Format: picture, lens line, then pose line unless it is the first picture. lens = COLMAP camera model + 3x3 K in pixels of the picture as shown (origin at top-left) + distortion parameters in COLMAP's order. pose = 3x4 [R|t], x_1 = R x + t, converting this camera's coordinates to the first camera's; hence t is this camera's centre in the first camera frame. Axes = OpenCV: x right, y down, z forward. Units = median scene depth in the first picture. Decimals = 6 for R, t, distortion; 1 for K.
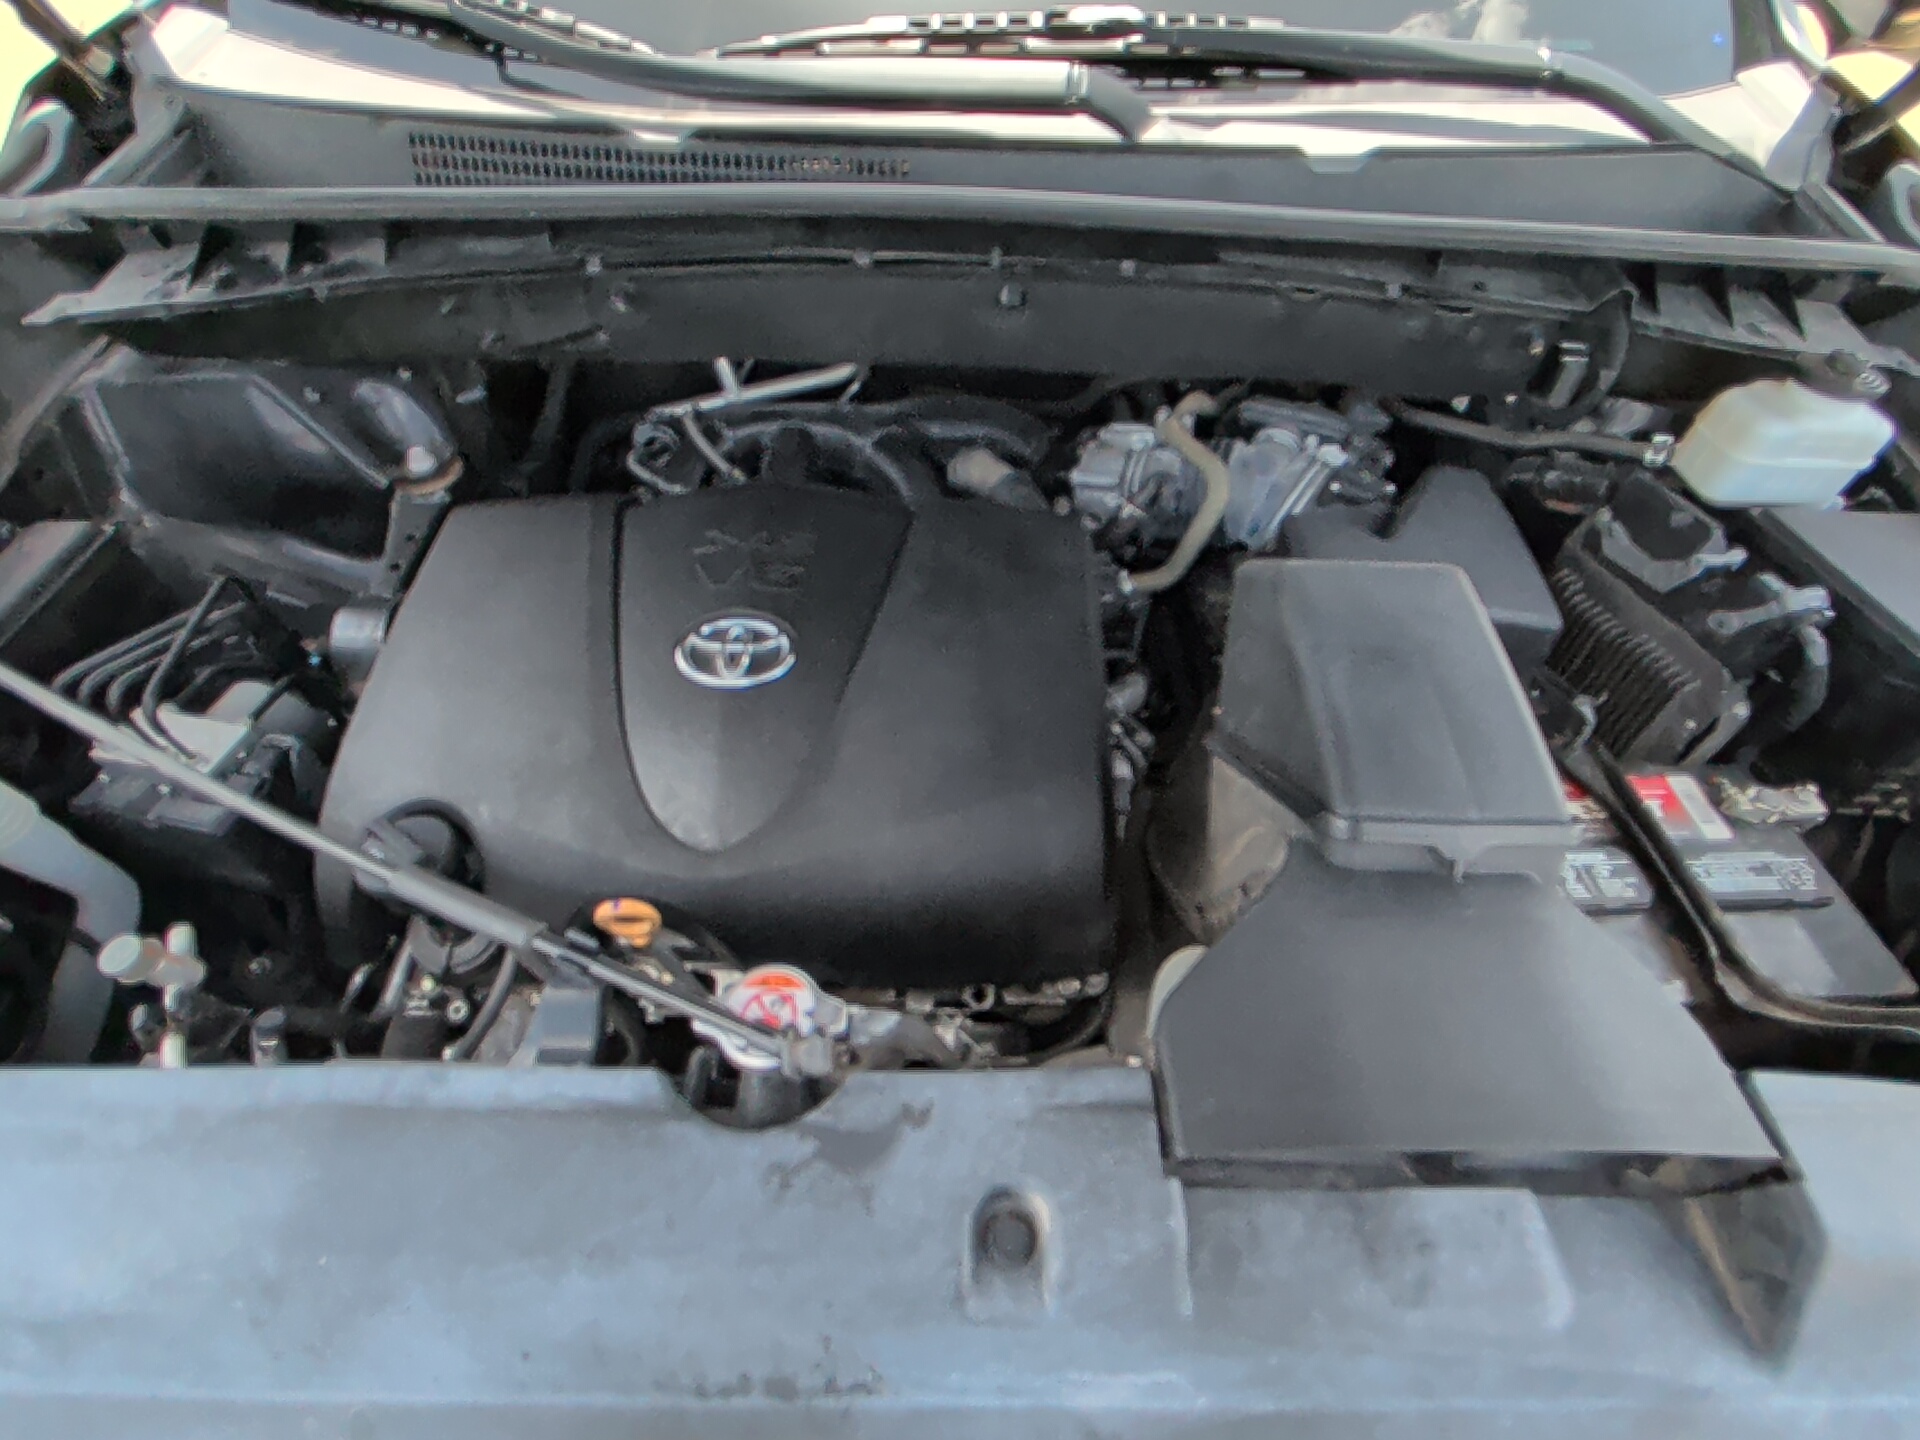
lens RADIAL K [[820.6, 0, 960.4], [0, 820.6, 707.0], [0, 0, 1]] dist [-0.002150, -0.003791]
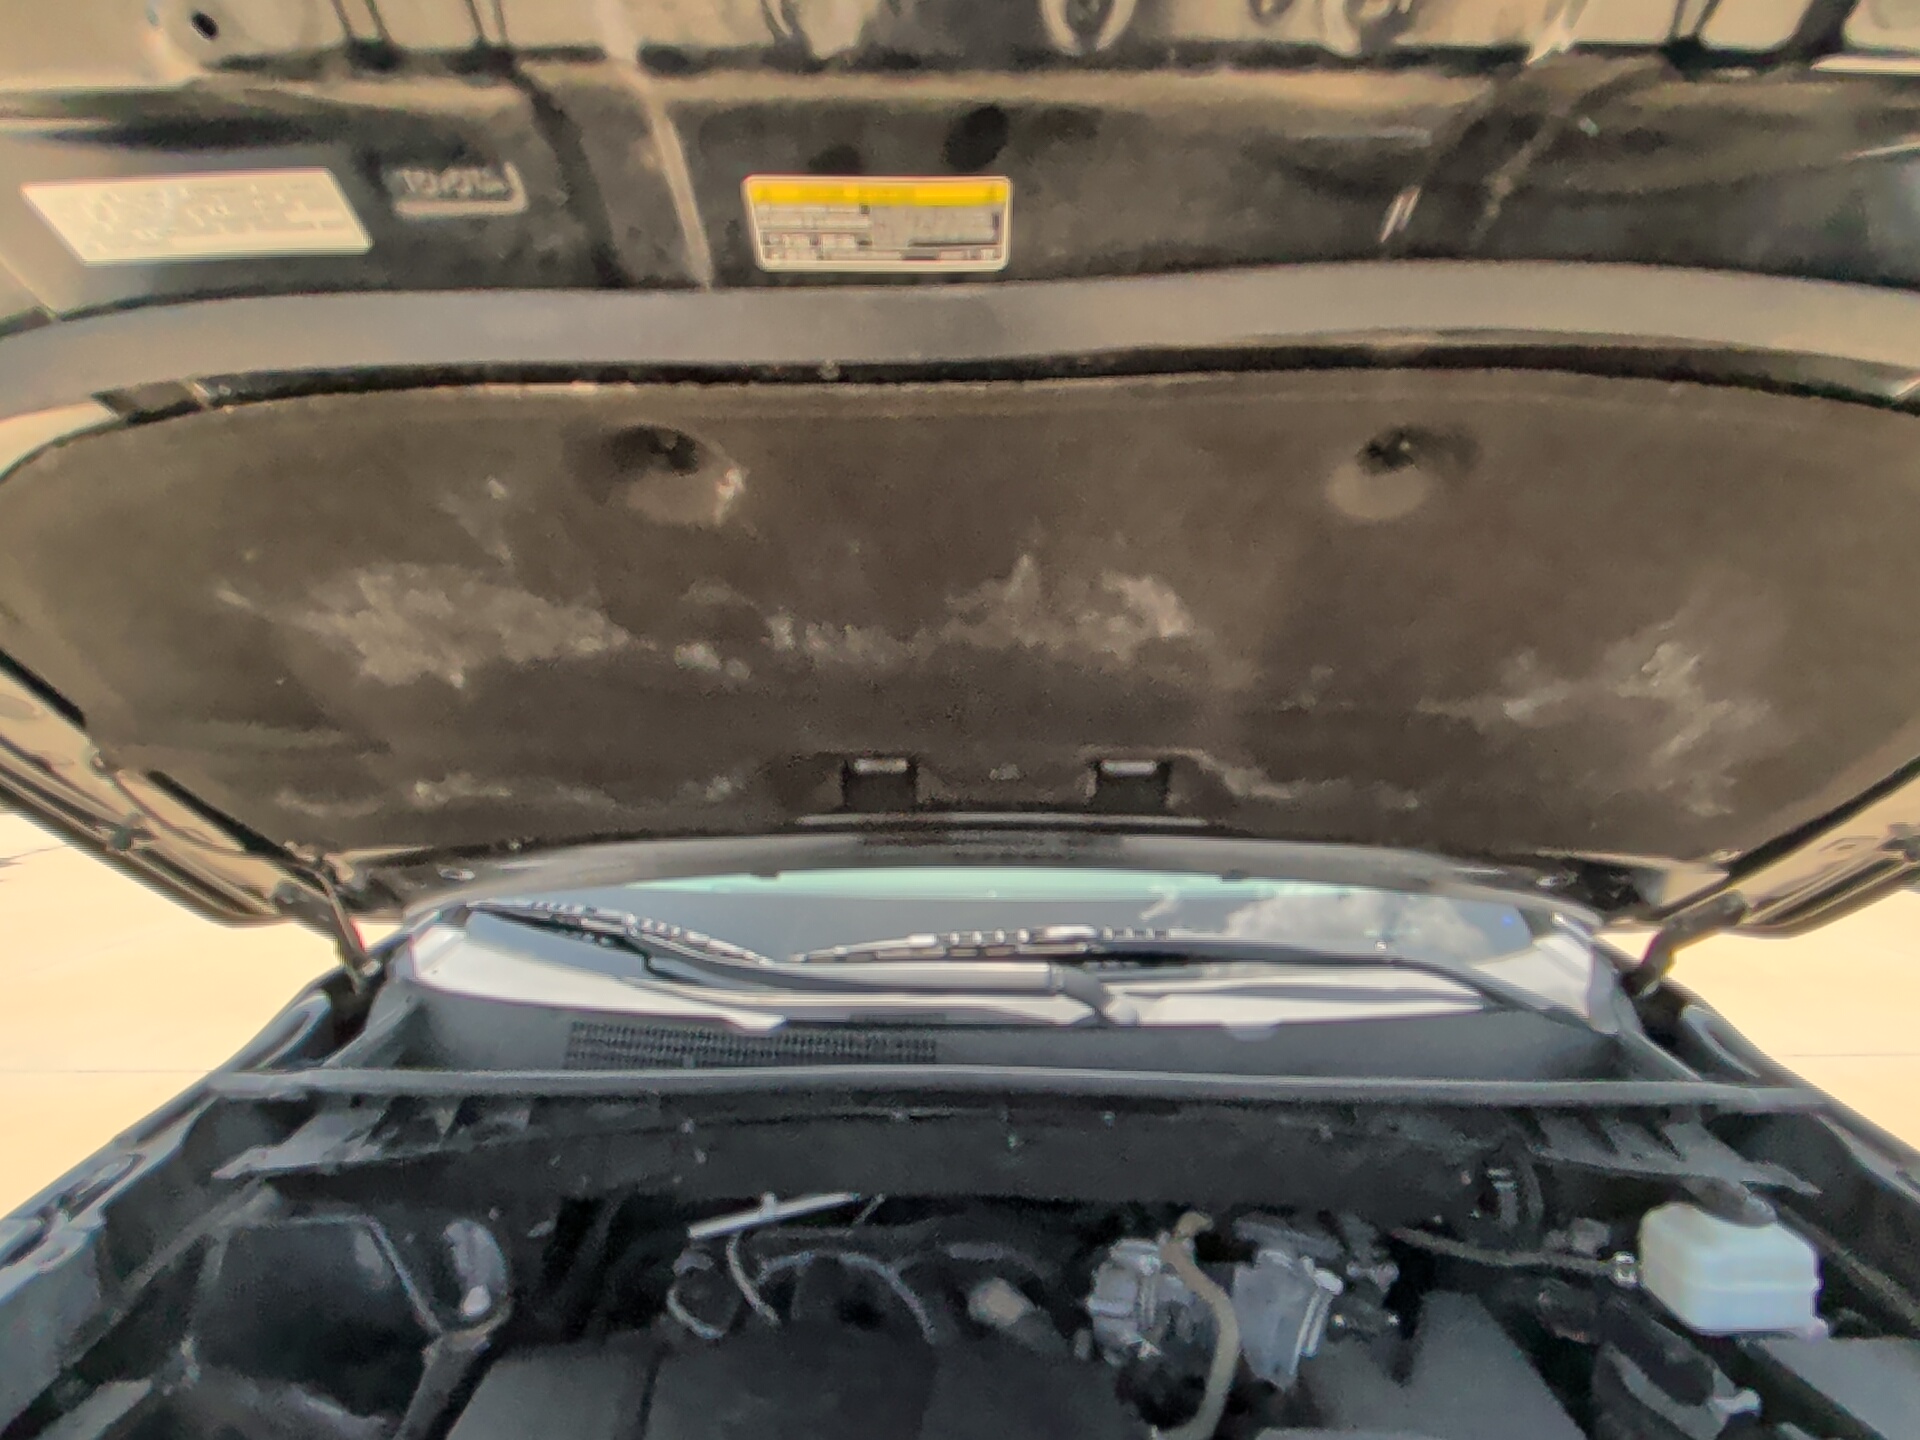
lens RADIAL K [[820.6, 0, 960.4], [0, 820.6, 707.0], [0, 0, 1]] dist [-0.002150, -0.003791]
pose [[0.999625, -0.025779, -0.009244, 0.003497], [0.010210, 0.664009, -0.747655, -0.012554], [0.025412, 0.747280, 0.664023, -0.279742]]
